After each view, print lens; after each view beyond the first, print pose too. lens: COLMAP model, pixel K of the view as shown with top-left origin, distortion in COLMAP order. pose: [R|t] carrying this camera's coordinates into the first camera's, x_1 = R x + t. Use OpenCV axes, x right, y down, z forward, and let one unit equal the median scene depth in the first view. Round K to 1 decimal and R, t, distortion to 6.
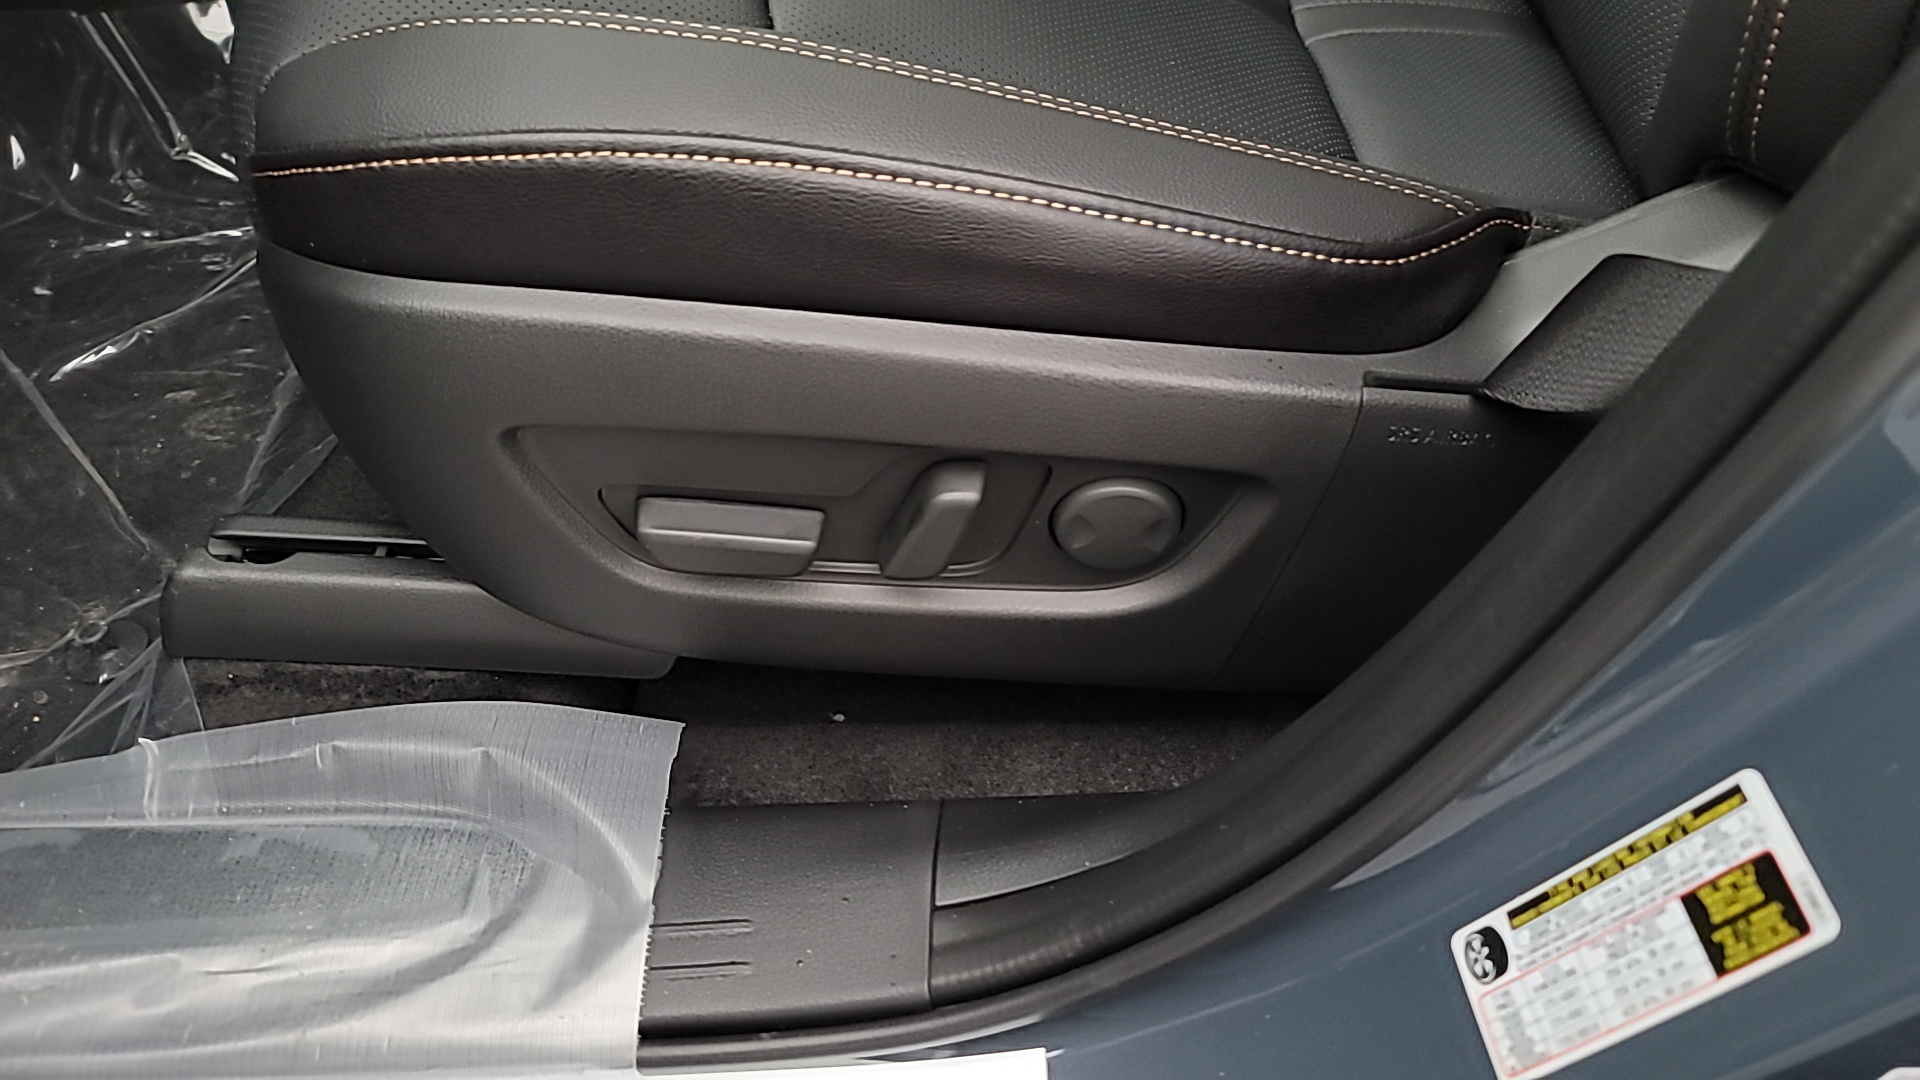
lens RADIAL K [[1450.3, 0, 972.1], [0, 1450.3, 534.9], [0, 0, 1]] dist [0.064003, -0.058876]
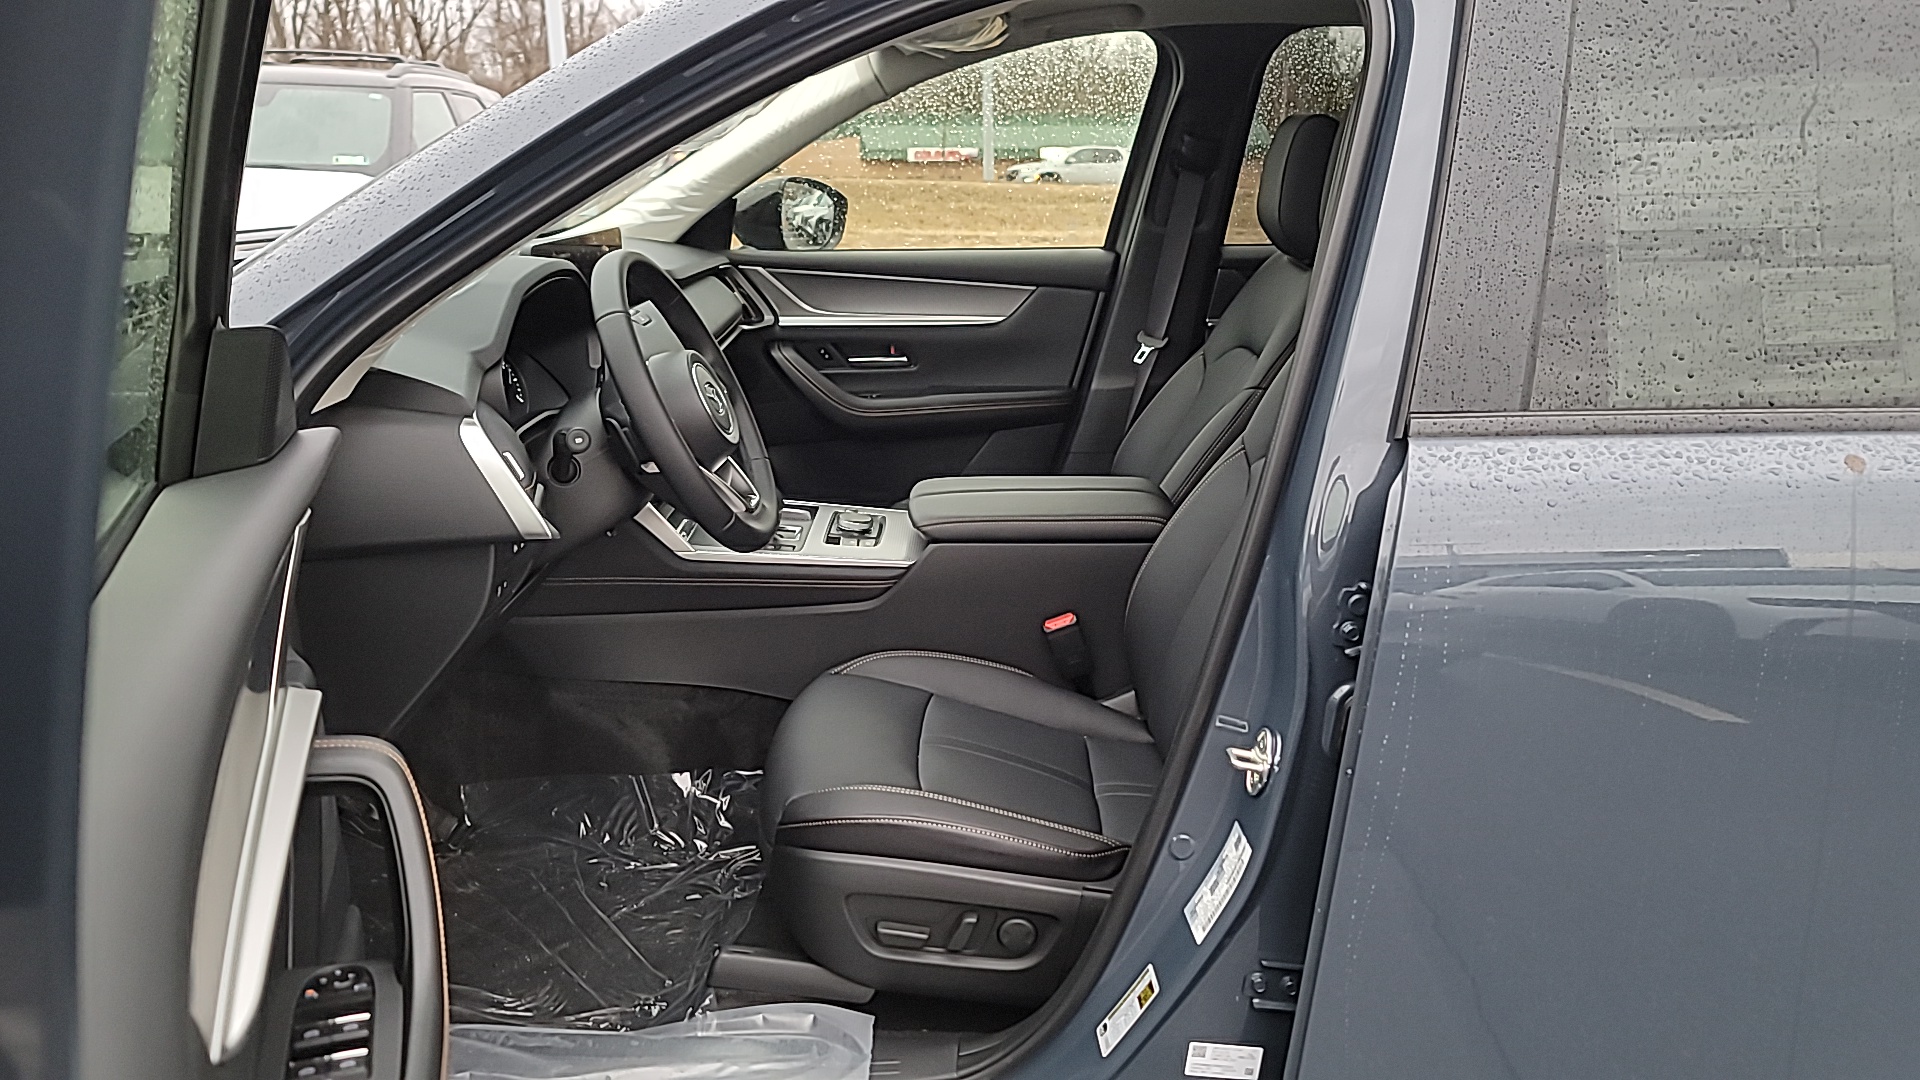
lens RADIAL K [[1450.3, 0, 972.1], [0, 1450.3, 534.9], [0, 0, 1]] dist [0.064003, -0.058876]
pose [[0.999355, 0.028506, -0.021839, 0.040872], [-0.035484, 0.877235, -0.478749, 0.806971], [0.005511, 0.479215, 0.877680, -2.438442]]
